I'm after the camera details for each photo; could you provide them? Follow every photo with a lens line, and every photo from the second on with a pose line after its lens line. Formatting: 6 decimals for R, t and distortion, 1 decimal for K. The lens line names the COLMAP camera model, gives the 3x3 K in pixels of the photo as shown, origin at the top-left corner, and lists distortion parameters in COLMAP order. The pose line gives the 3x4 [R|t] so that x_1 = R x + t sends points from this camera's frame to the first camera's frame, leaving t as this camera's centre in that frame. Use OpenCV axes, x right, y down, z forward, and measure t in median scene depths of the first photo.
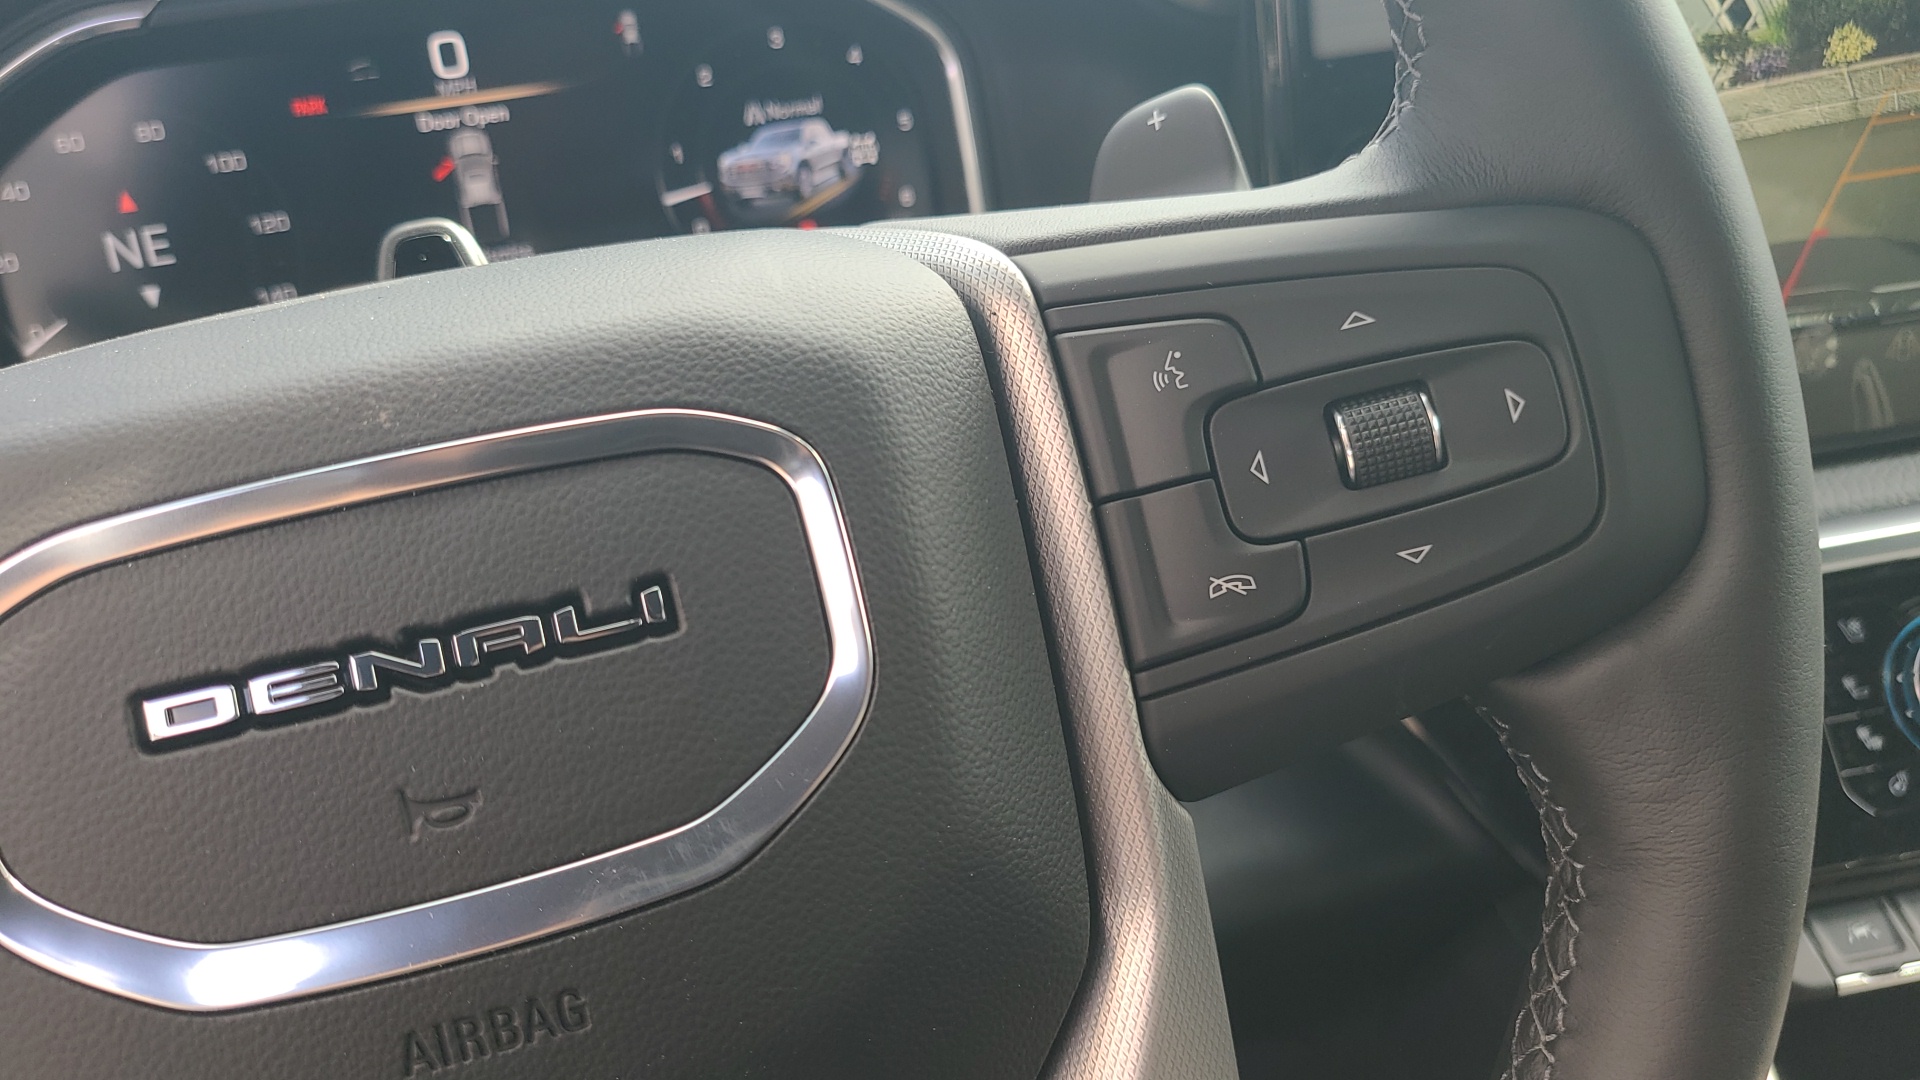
lens RADIAL K [[1435.2, 0, 917.7], [0, 1435.2, 542.3], [0, 0, 1]] dist [0.038915, -0.032429]
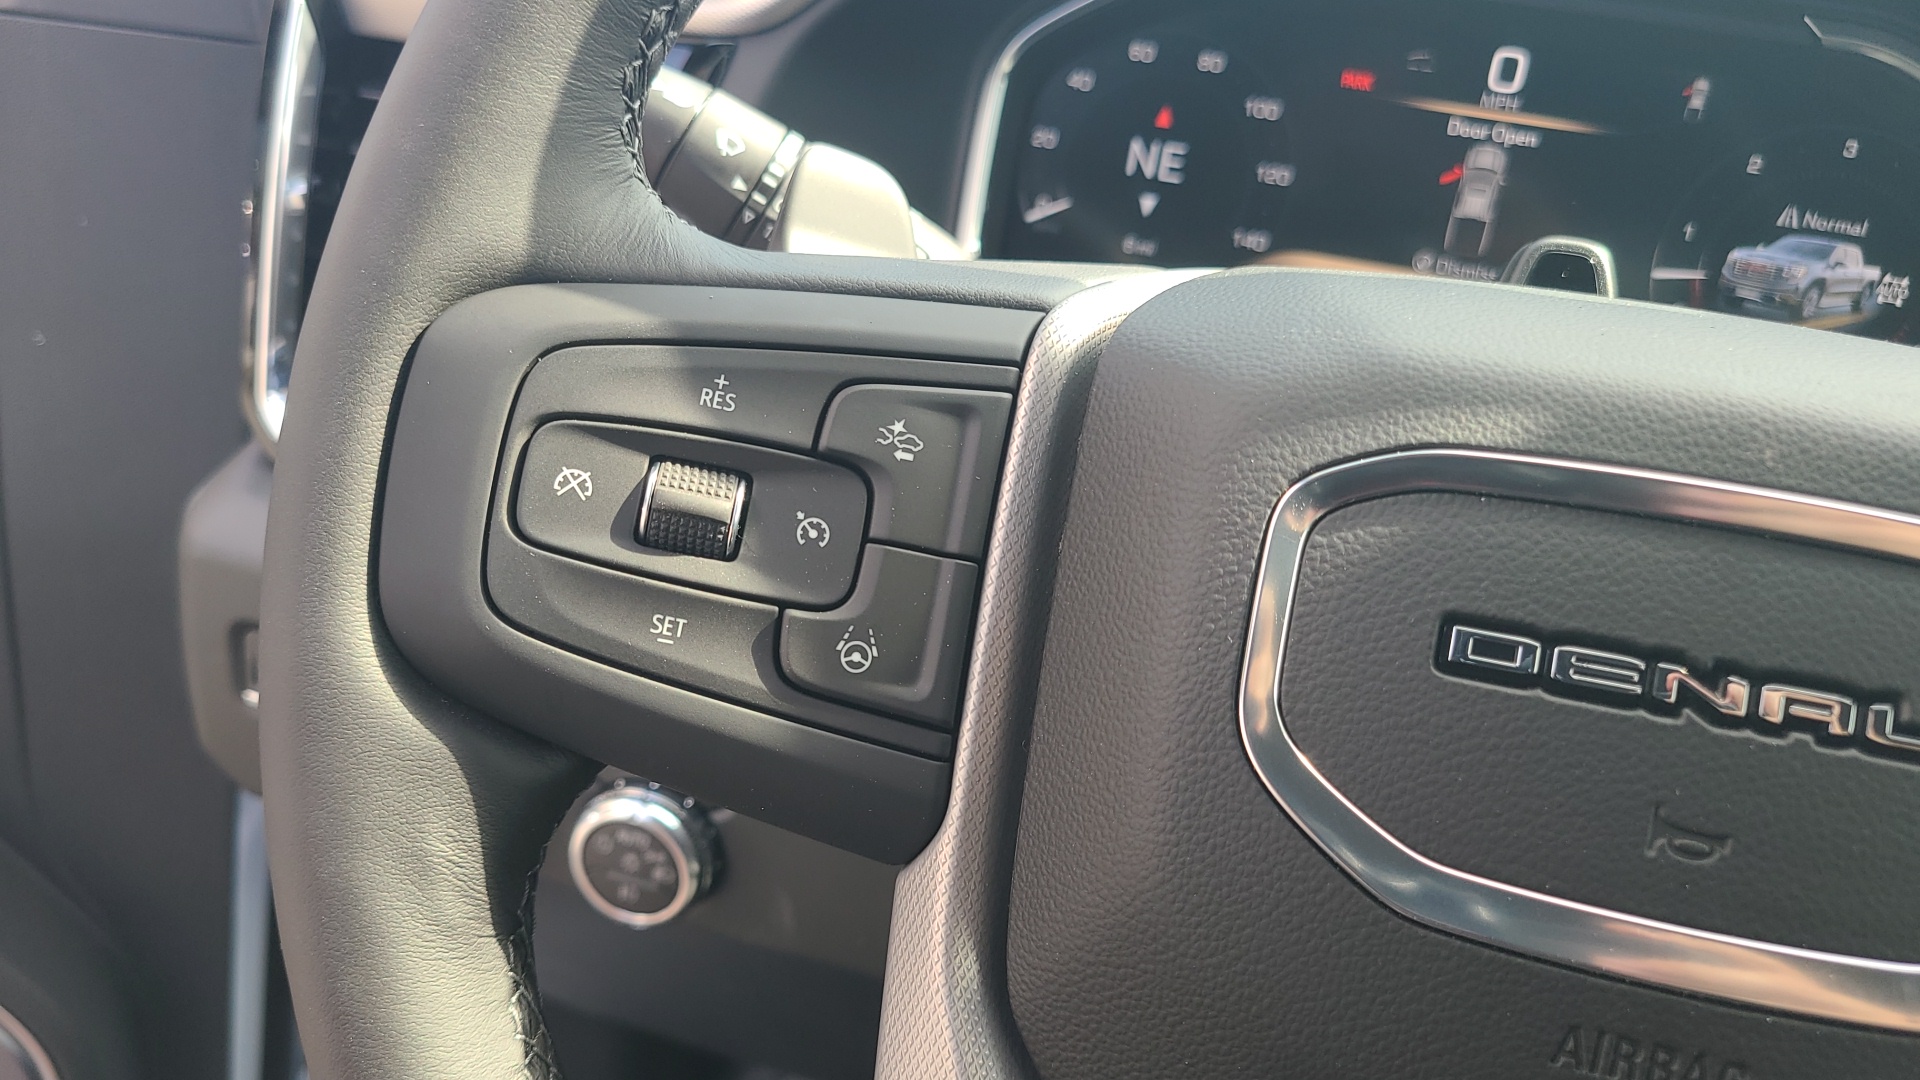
lens RADIAL K [[1435.2, 0, 955.3], [0, 1435.2, 547.8], [0, 0, 1]] dist [0.038915, -0.032429]
pose [[0.861761, 0.390075, -0.324359, -0.212585], [-0.390226, 0.918240, 0.067521, 0.052623], [0.324177, 0.068387, 0.943521, -0.053373]]
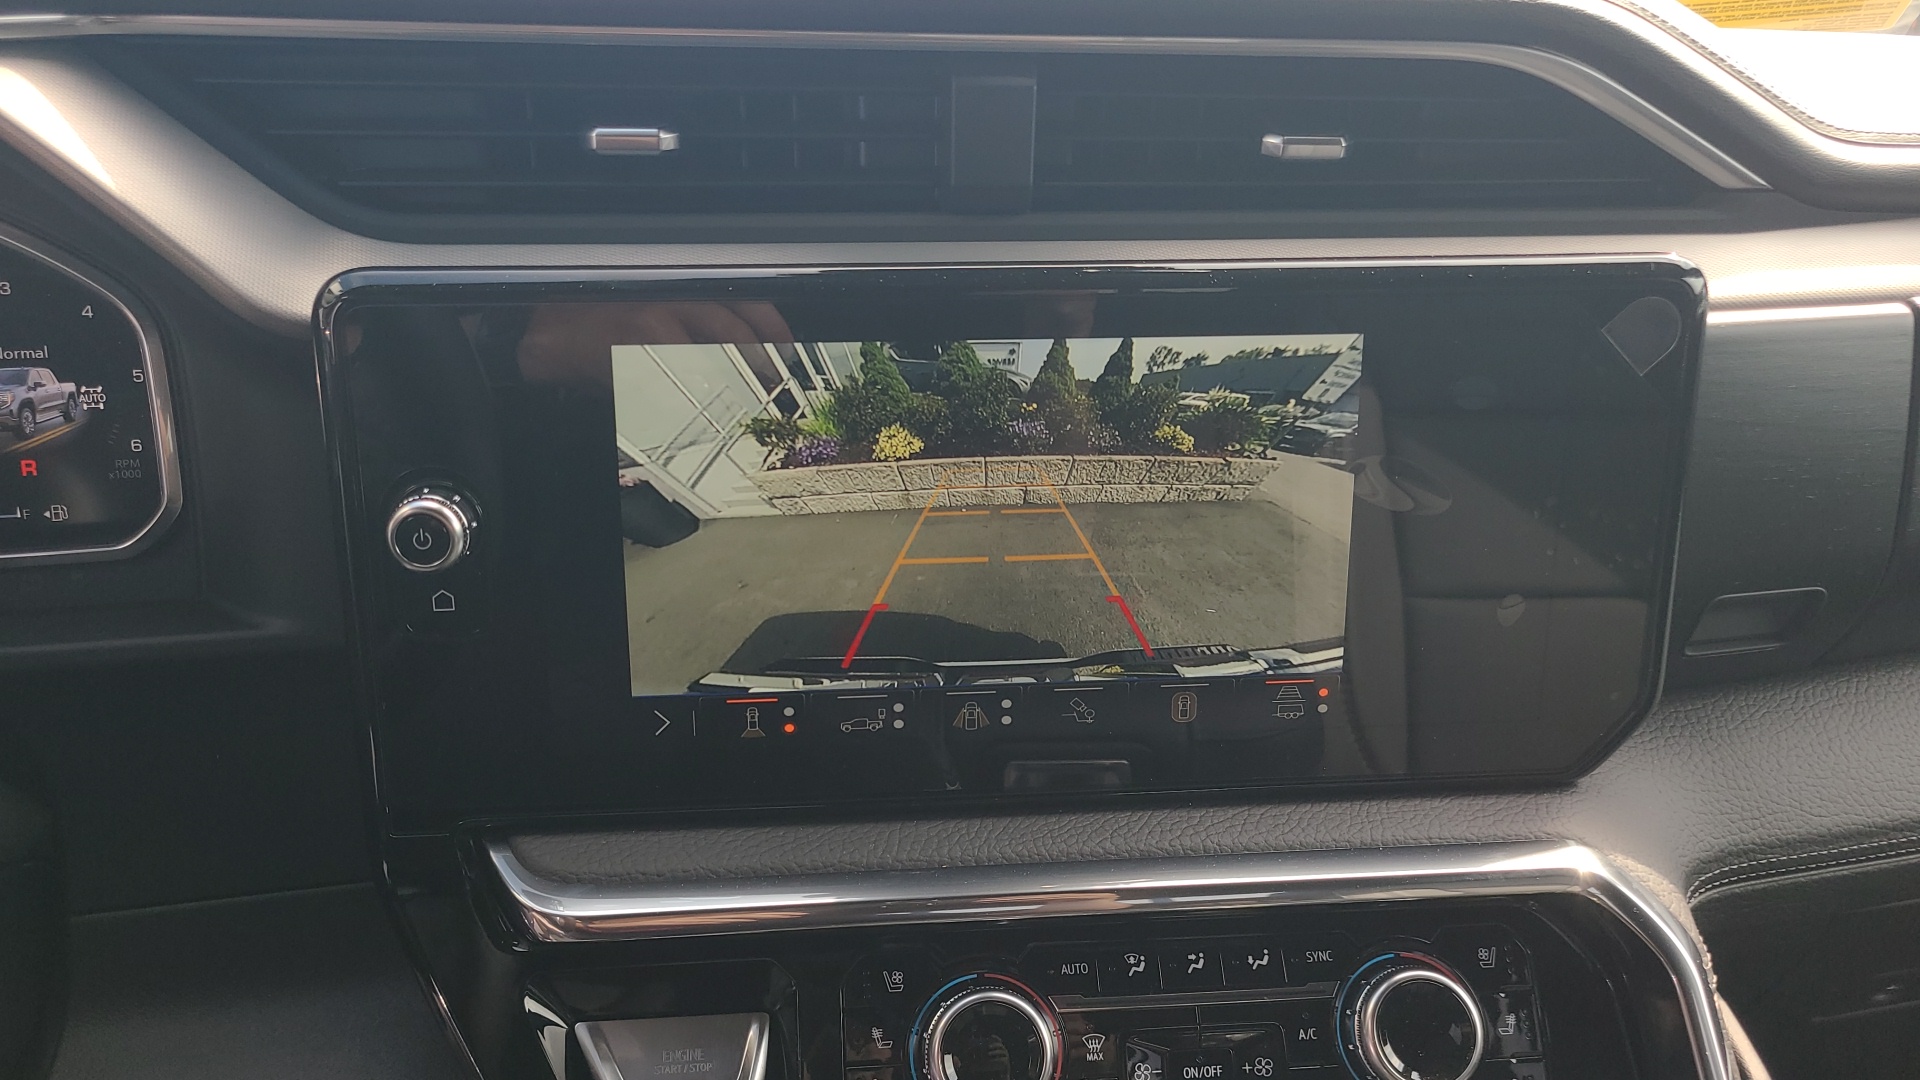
lens RADIAL K [[1435.2, 0, 948.8], [0, 1435.2, 538.9], [0, 0, 1]] dist [0.038915, -0.032429]
pose [[0.991875, 0.127181, -0.002838, 0.683240], [-0.127075, 0.989509, -0.068736, -0.200399], [-0.005934, 0.068538, 0.997631, -0.065126]]
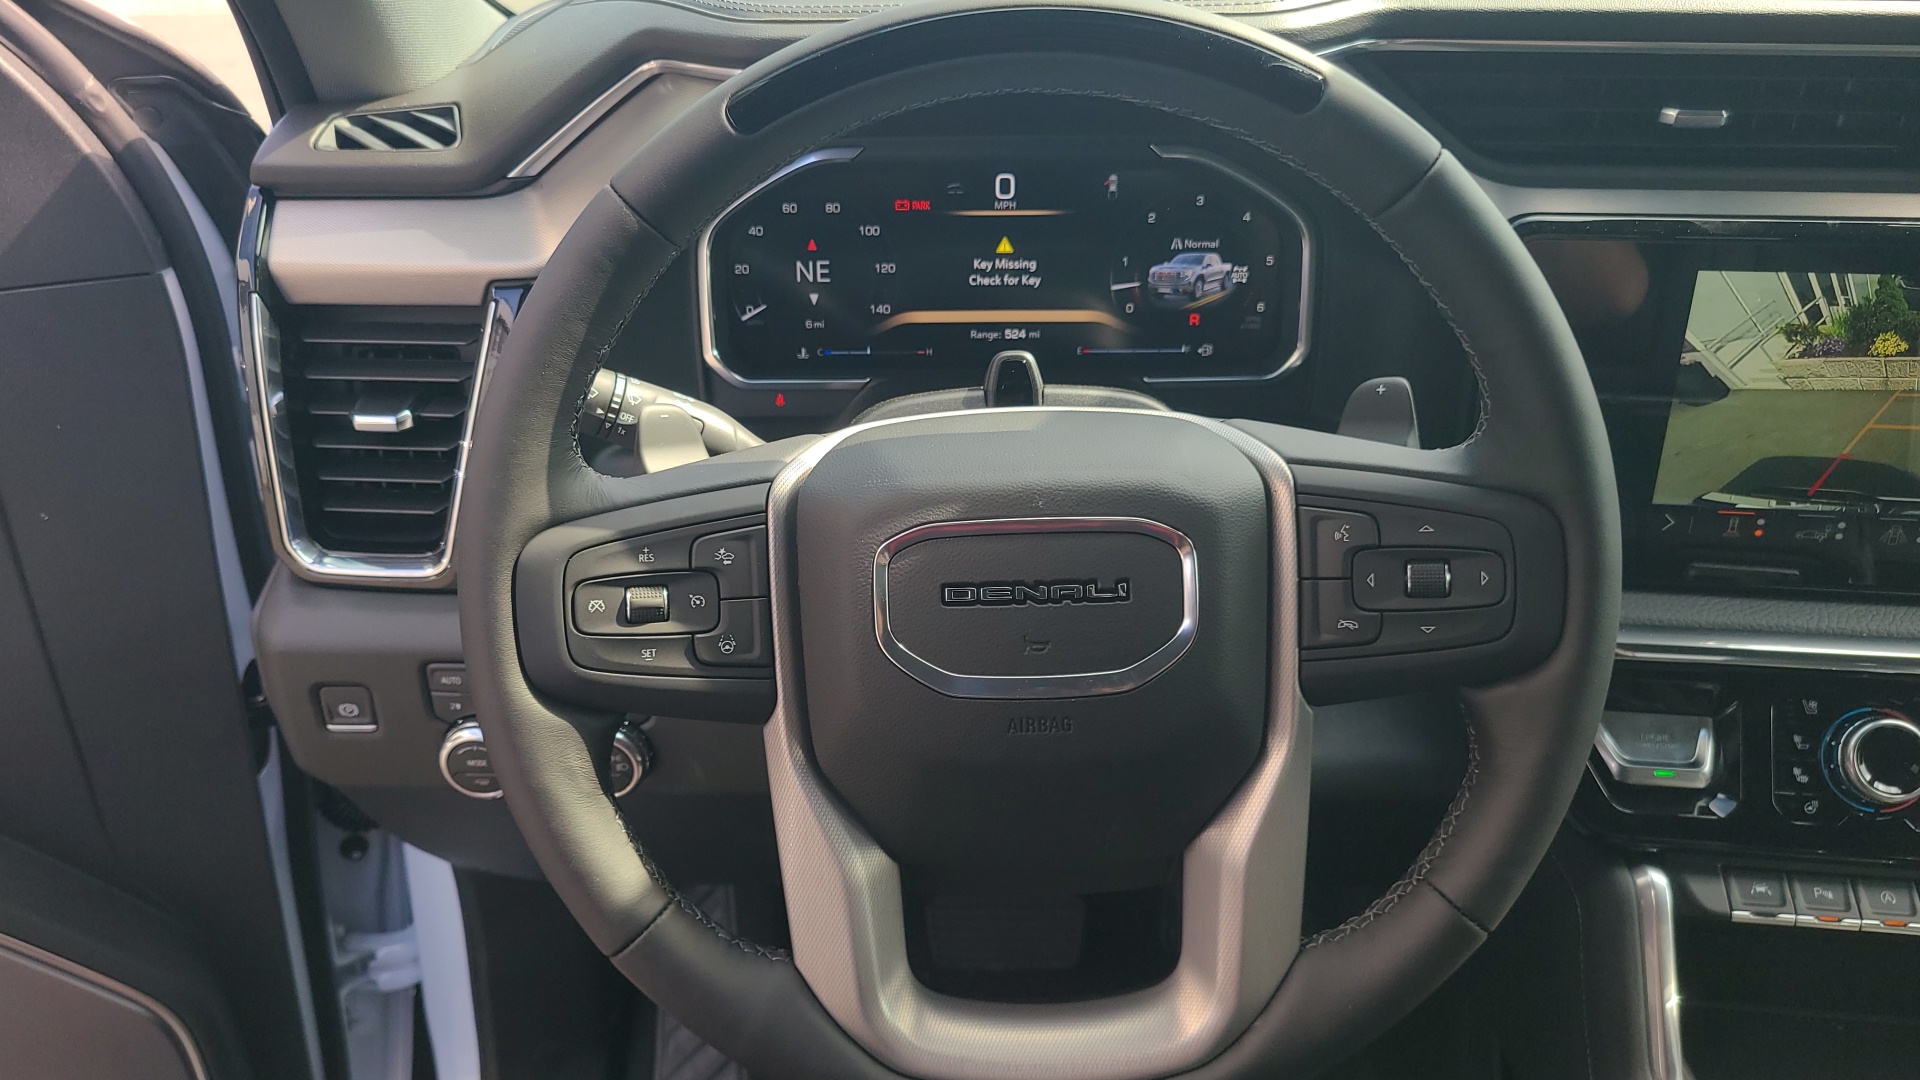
lens RADIAL K [[1435.2, 0, 929.9], [0, 1435.2, 531.1], [0, 0, 1]] dist [0.038915, -0.032429]
pose [[0.962290, 0.208328, -0.174923, -0.033998], [-0.189761, 0.974826, 0.117071, -0.132973], [0.194908, -0.079463, 0.977597, -0.729141]]
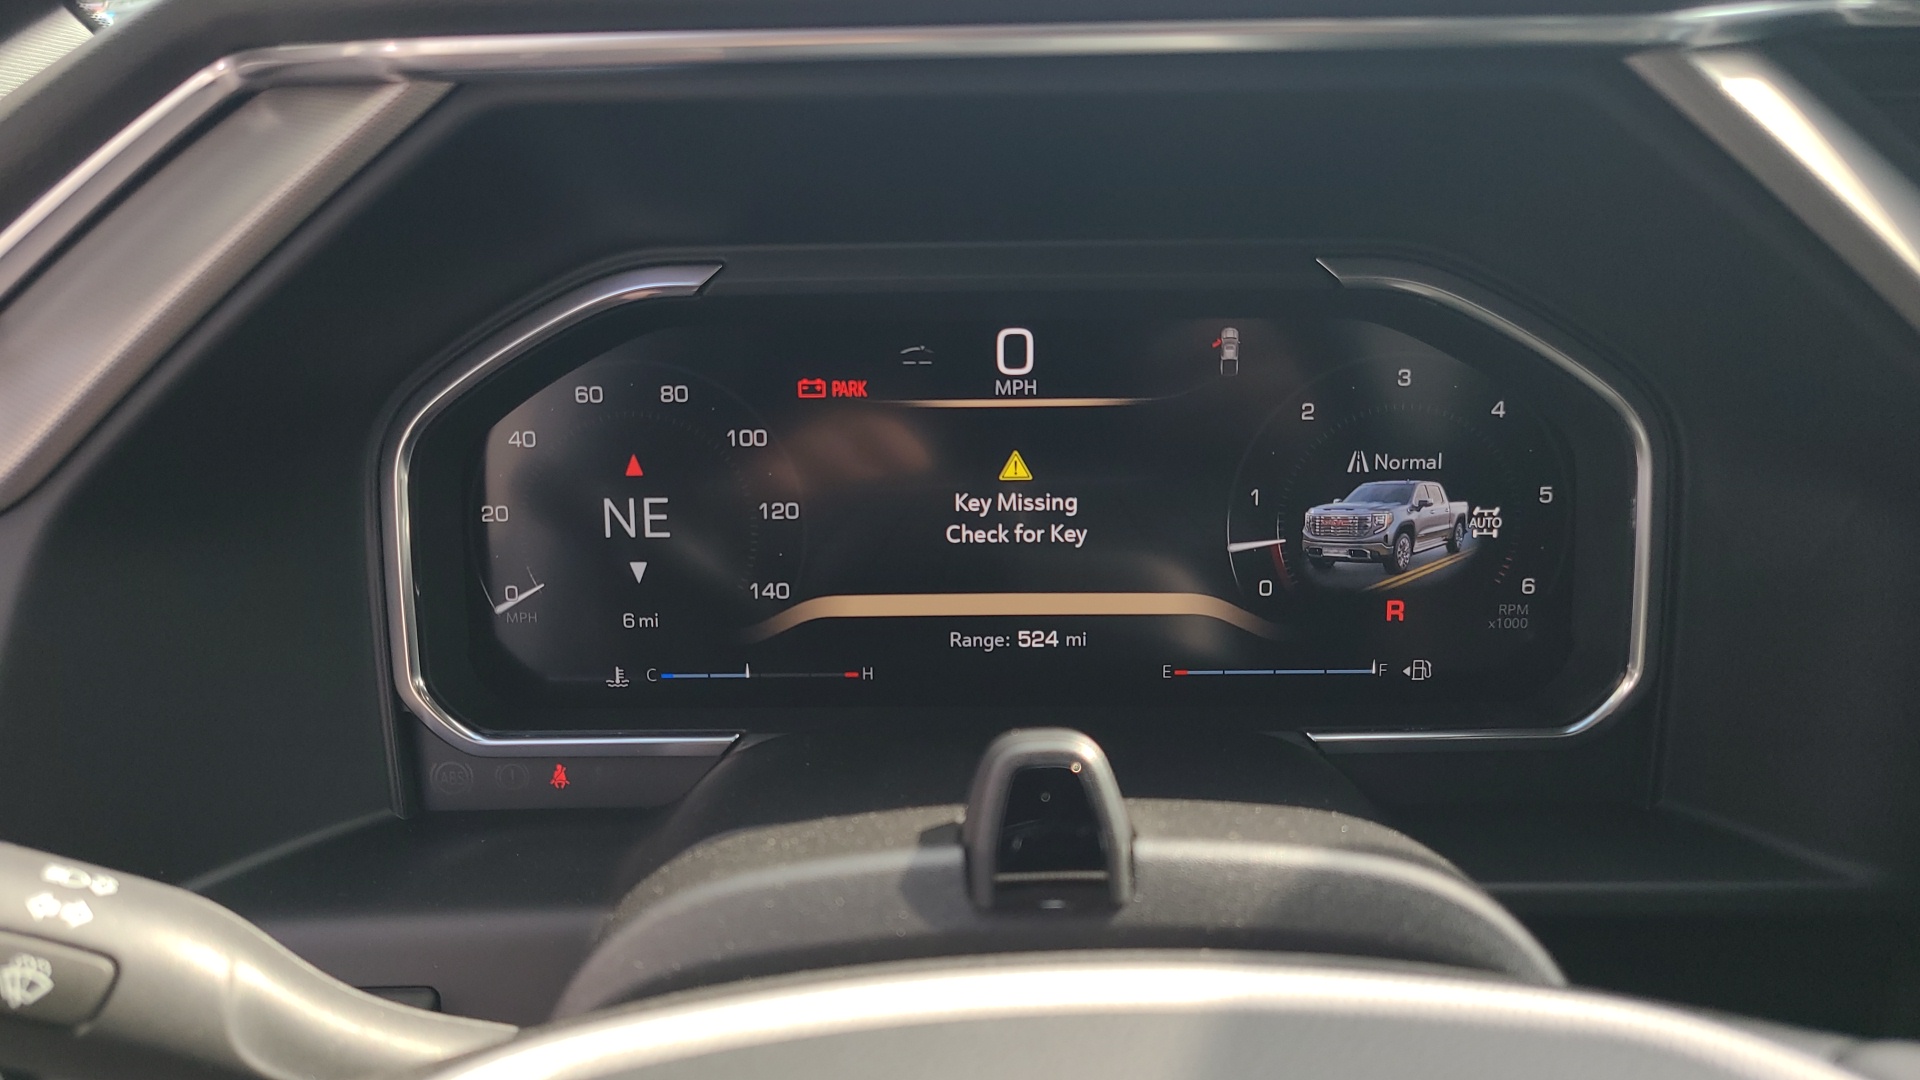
lens RADIAL K [[1435.2, 0, 952.4], [0, 1435.2, 569.4], [0, 0, 1]] dist [0.038915, -0.032429]
pose [[0.964447, 0.179413, -0.194046, -0.184314], [-0.186916, 0.982153, -0.020919, -0.198573], [0.186830, 0.056446, 0.980769, 0.186477]]
